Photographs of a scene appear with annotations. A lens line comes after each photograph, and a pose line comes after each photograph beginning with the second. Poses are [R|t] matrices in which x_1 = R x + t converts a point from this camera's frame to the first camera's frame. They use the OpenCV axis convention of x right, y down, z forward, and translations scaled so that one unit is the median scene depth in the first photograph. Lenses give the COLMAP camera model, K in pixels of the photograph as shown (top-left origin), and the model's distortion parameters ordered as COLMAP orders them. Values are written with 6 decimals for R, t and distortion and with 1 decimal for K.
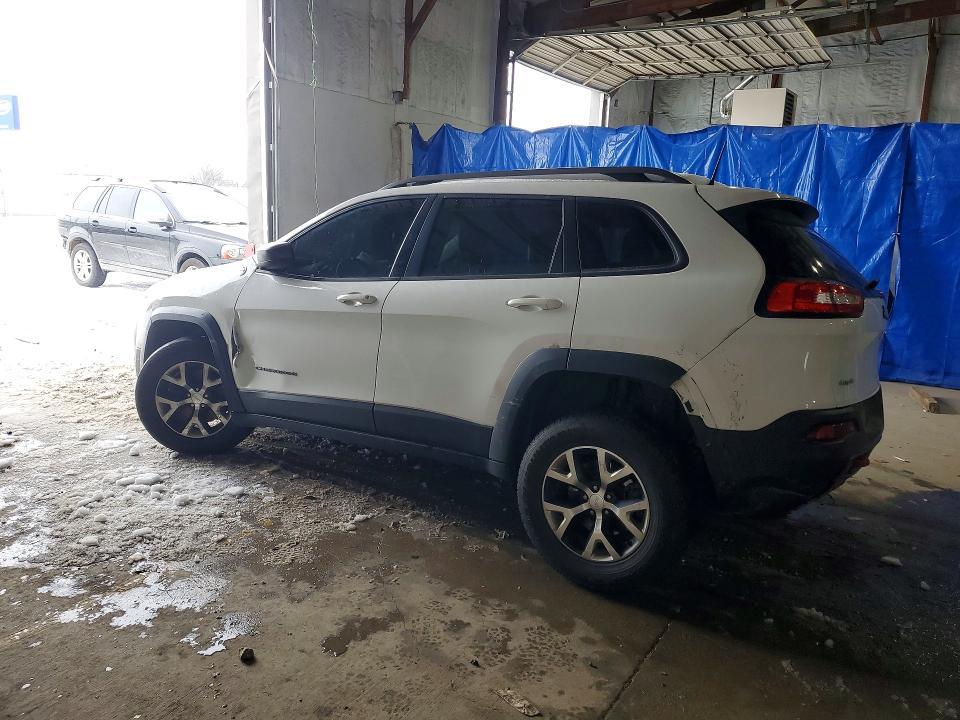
lens RADIAL K [[765.4, 0, 482.6], [0, 765.4, 364.7], [0, 0, 1]] dist [0.010644, 0.005244]
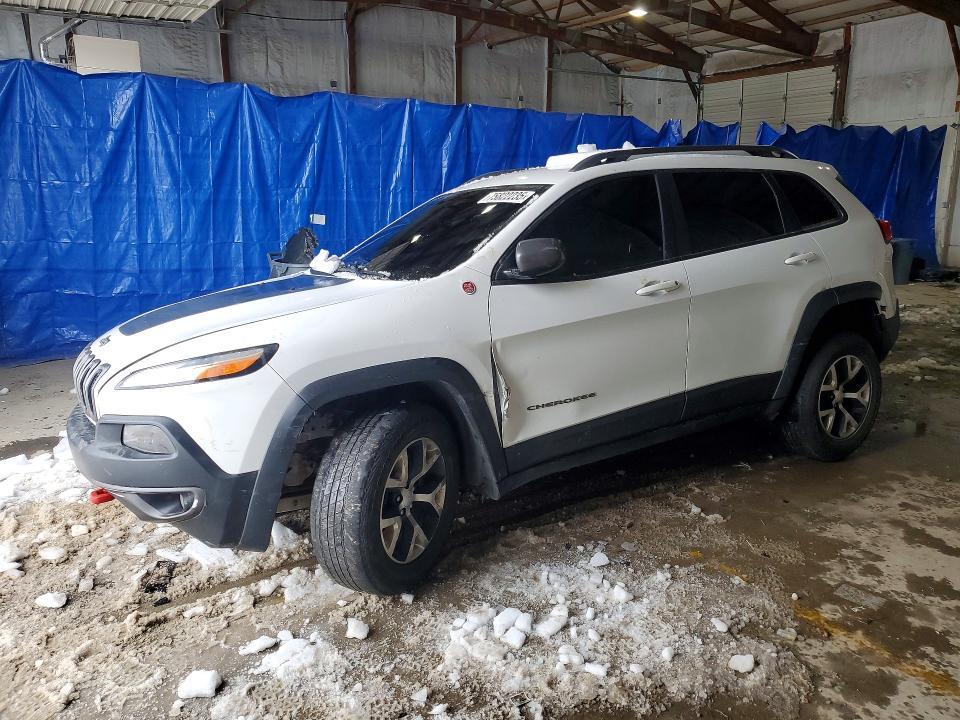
lens RADIAL K [[765.4, 0, 479.9], [0, 765.4, 354.1], [0, 0, 1]] dist [0.010644, 0.005244]
pose [[0.406651, -0.230753, 0.883962, -0.959599], [0.194621, 0.967247, 0.162962, -0.177676], [-0.892613, 0.105768, 0.438241, 0.711556]]
